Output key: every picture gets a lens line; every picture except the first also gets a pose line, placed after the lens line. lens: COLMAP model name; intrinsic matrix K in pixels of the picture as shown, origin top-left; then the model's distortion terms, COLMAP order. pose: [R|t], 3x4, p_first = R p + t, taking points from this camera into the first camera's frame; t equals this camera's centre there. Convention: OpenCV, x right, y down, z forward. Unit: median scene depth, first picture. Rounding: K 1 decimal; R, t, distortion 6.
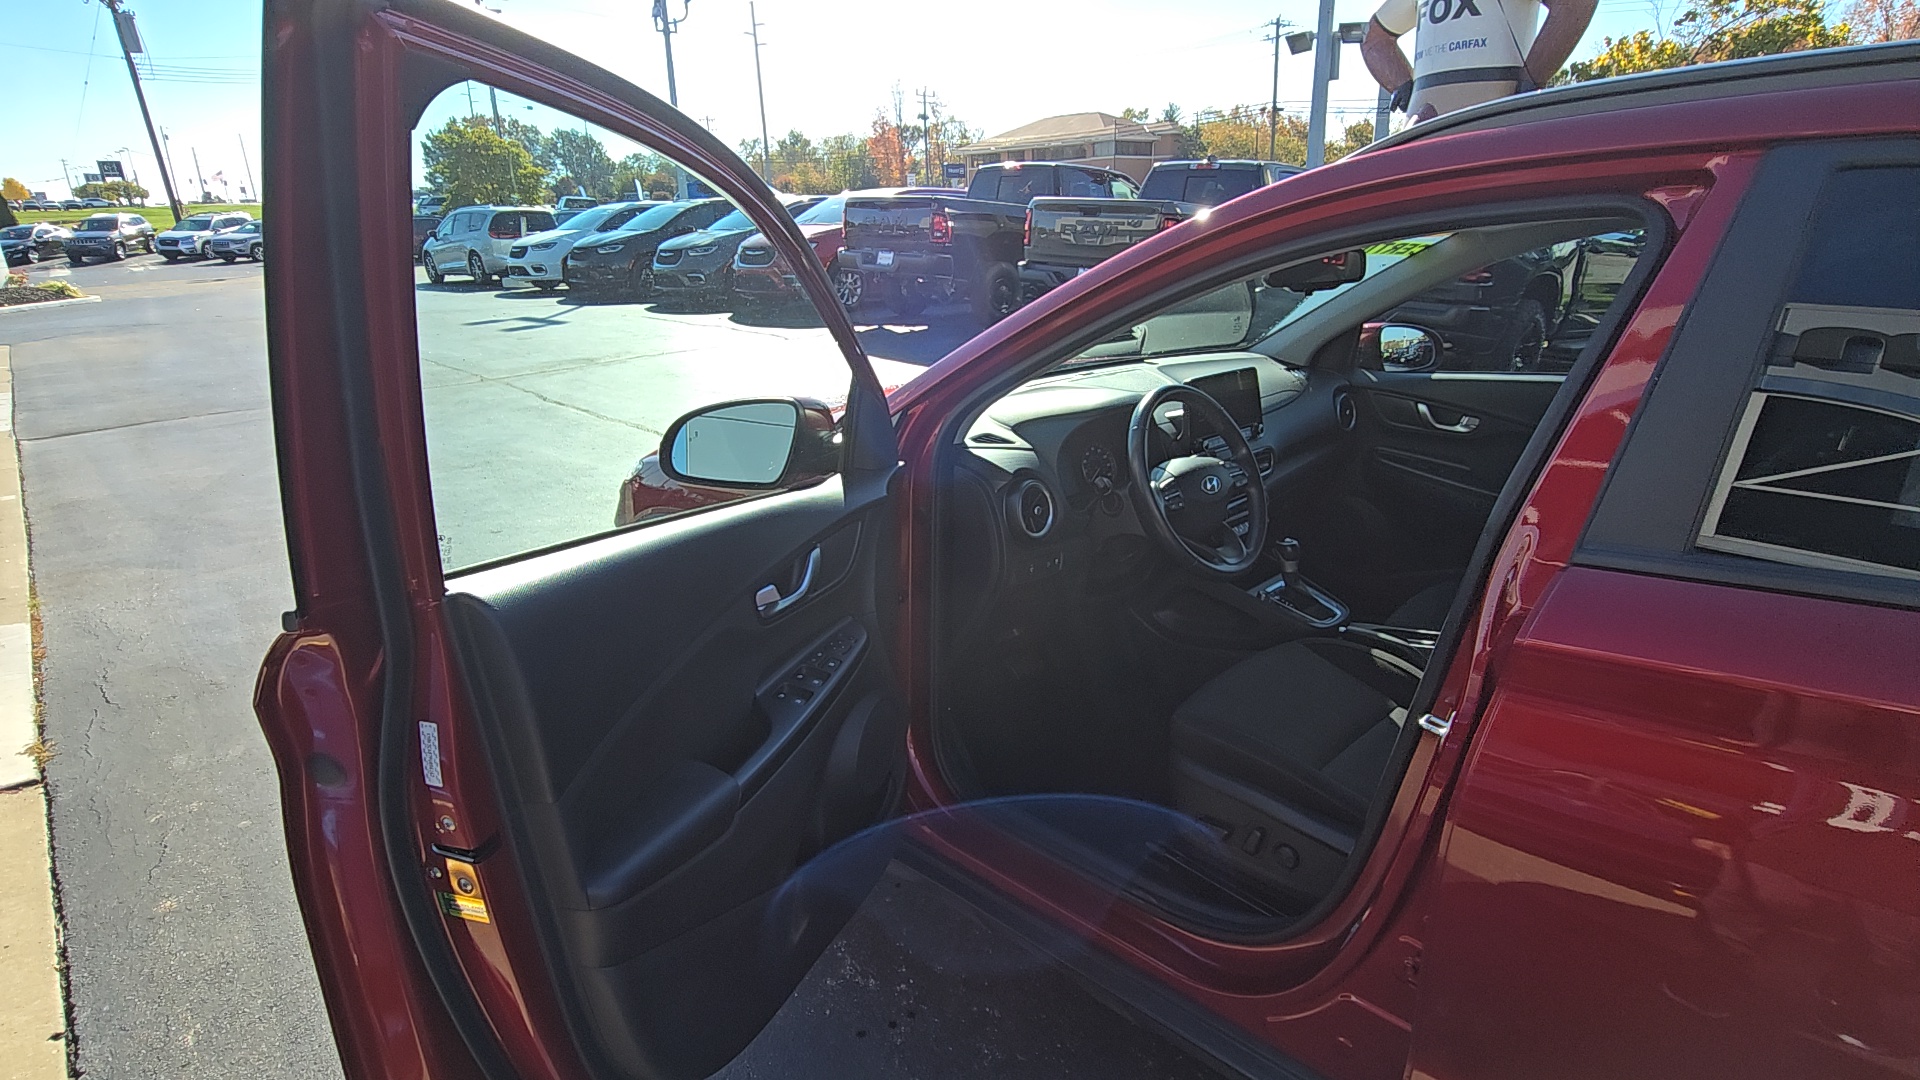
lens RADIAL K [[965.3, 0, 951.8], [0, 965.3, 546.4], [0, 0, 1]] dist [0.000900, -0.001697]
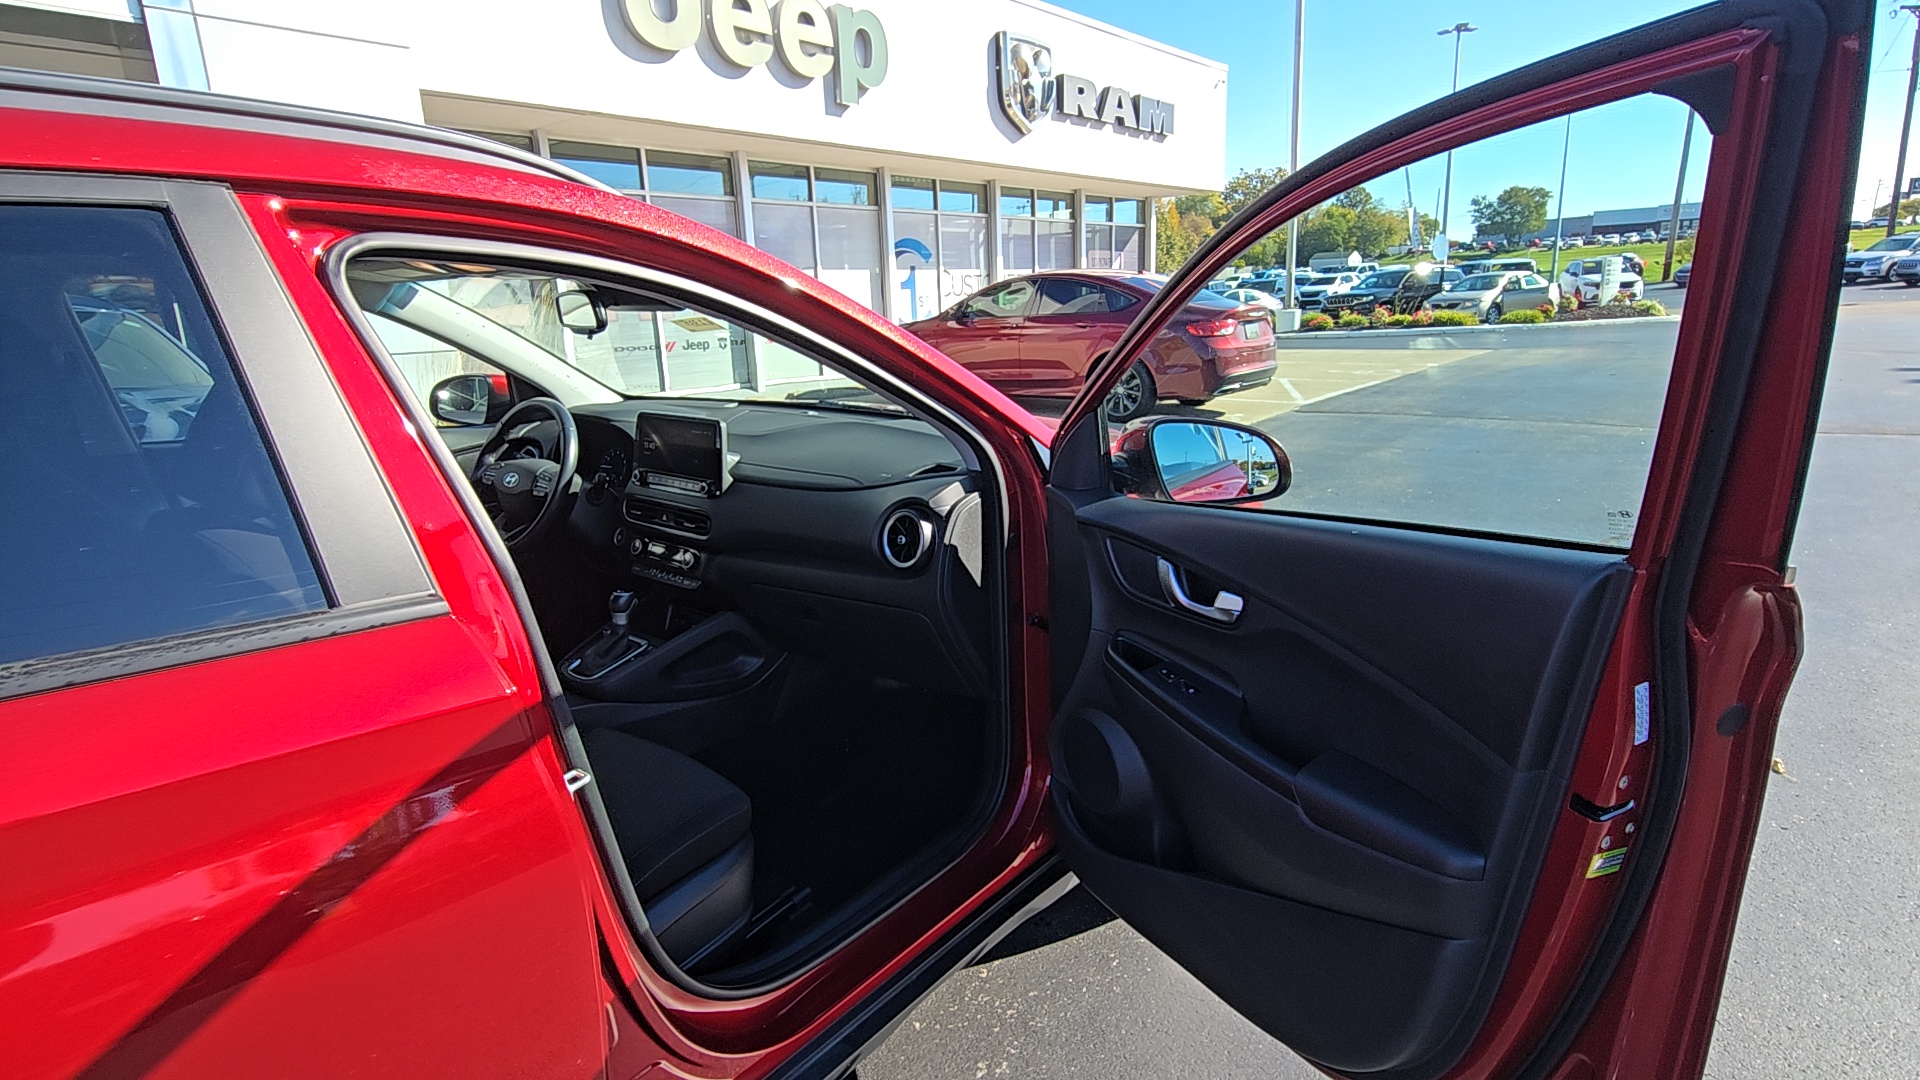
lens RADIAL K [[965.3, 0, 952.9], [0, 965.3, 550.8], [0, 0, 1]] dist [0.000900, -0.001697]
pose [[0.115399, 0.275388, -0.954382, 0.104213], [-0.290399, 0.928177, 0.232713, -0.028544], [0.949922, 0.250297, 0.187083, 0.089633]]
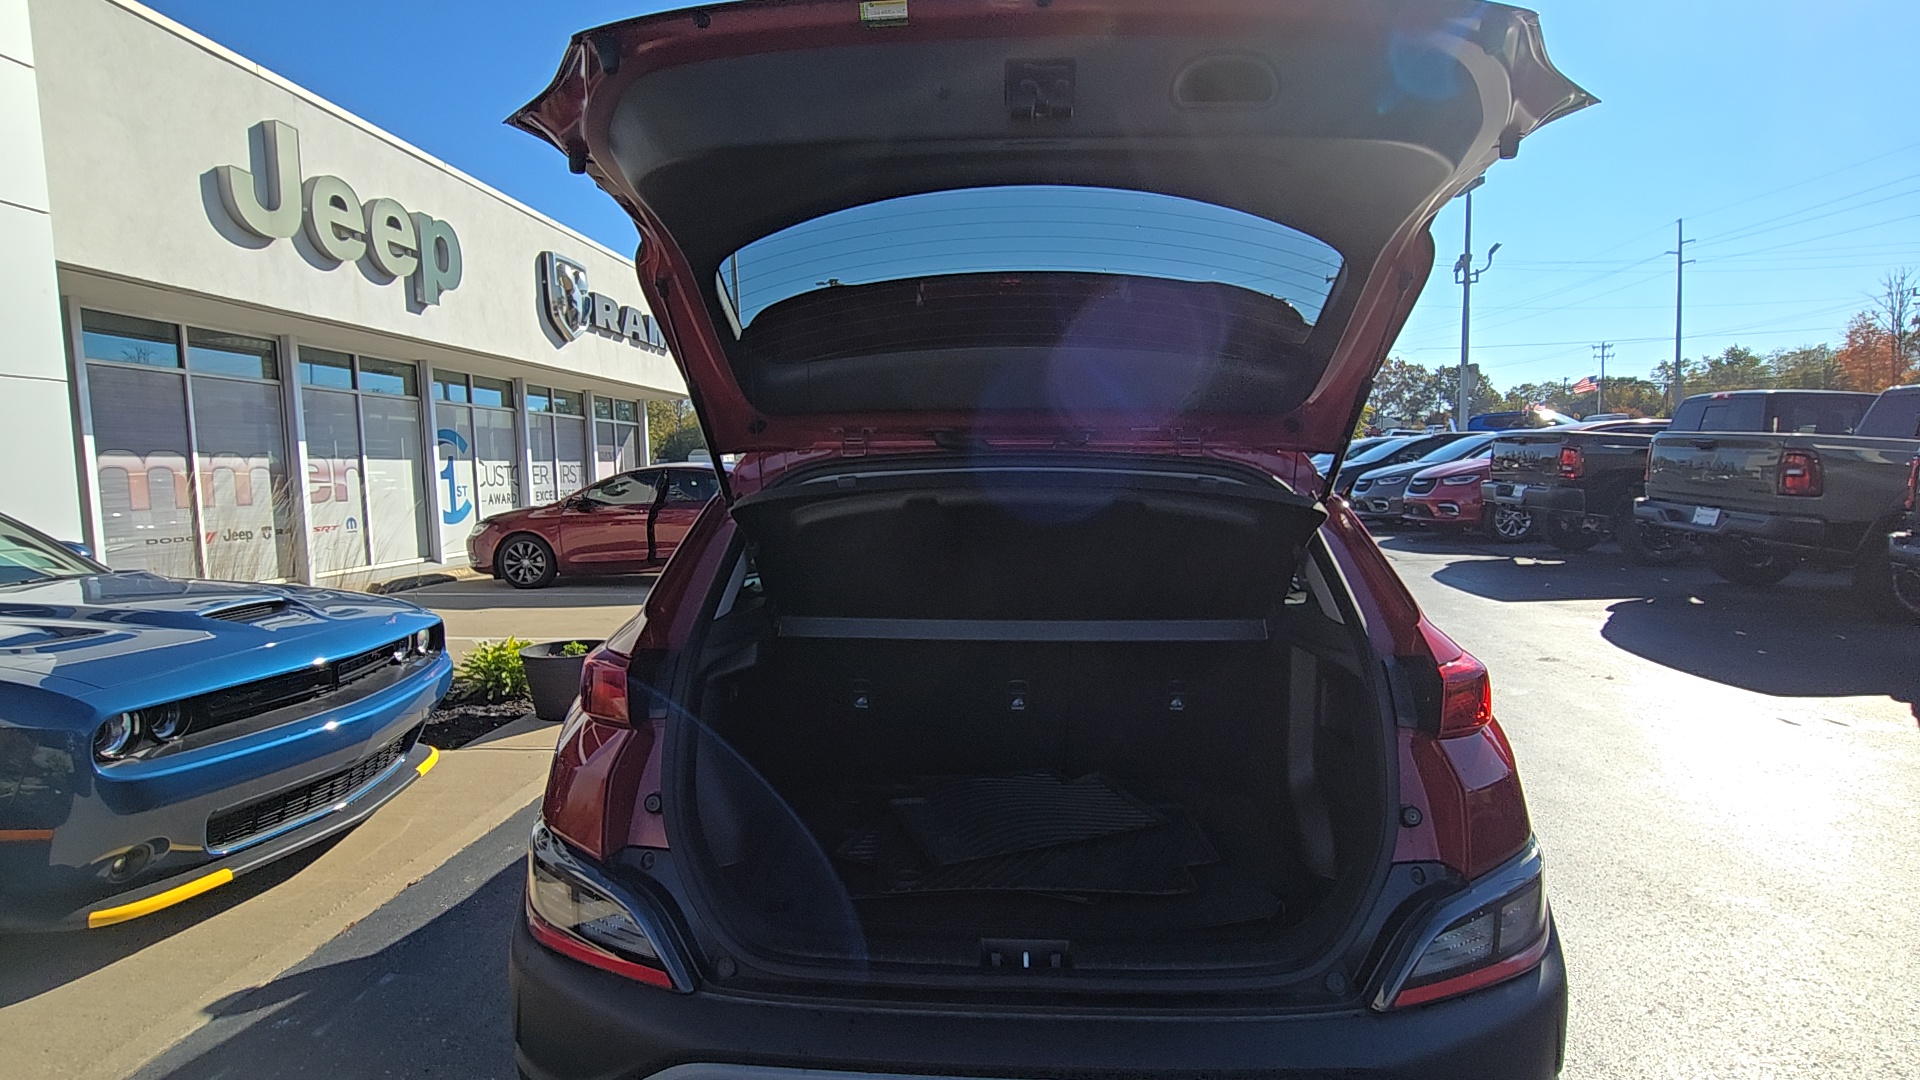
lens RADIAL K [[965.3, 0, 951.9], [0, 965.3, 550.3], [0, 0, 1]] dist [0.000900, -0.001697]
pose [[0.671041, 0.072922, -0.737825, 0.127170], [-0.233963, 0.965132, -0.117399, 0.006344], [0.703538, 0.251403, 0.664704, -0.025393]]
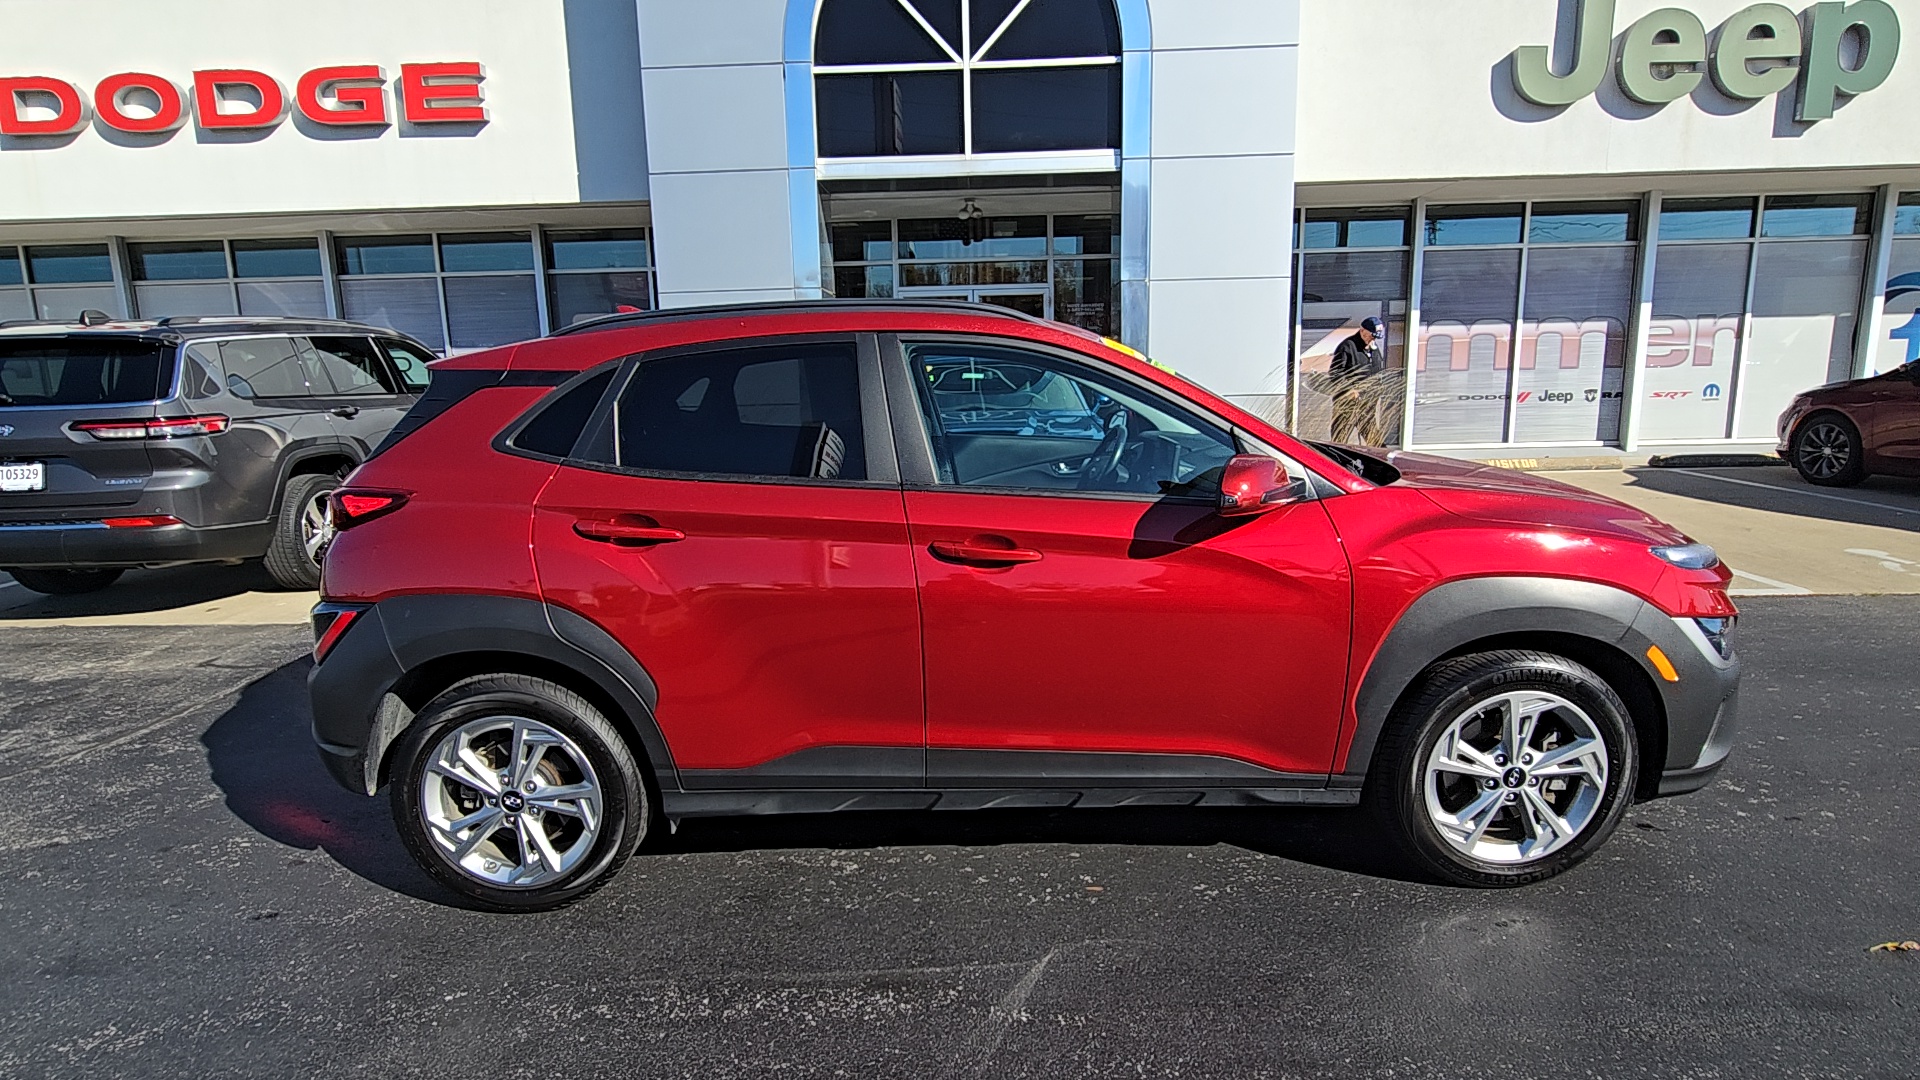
lens RADIAL K [[965.3, 0, 952.6], [0, 965.3, 541.6], [0, 0, 1]] dist [0.000900, -0.001697]
pose [[-0.707453, 0.167520, -0.686620, 0.128210], [-0.186007, 0.893122, 0.409553, -0.048090], [0.681844, 0.417456, -0.600683, 0.140029]]
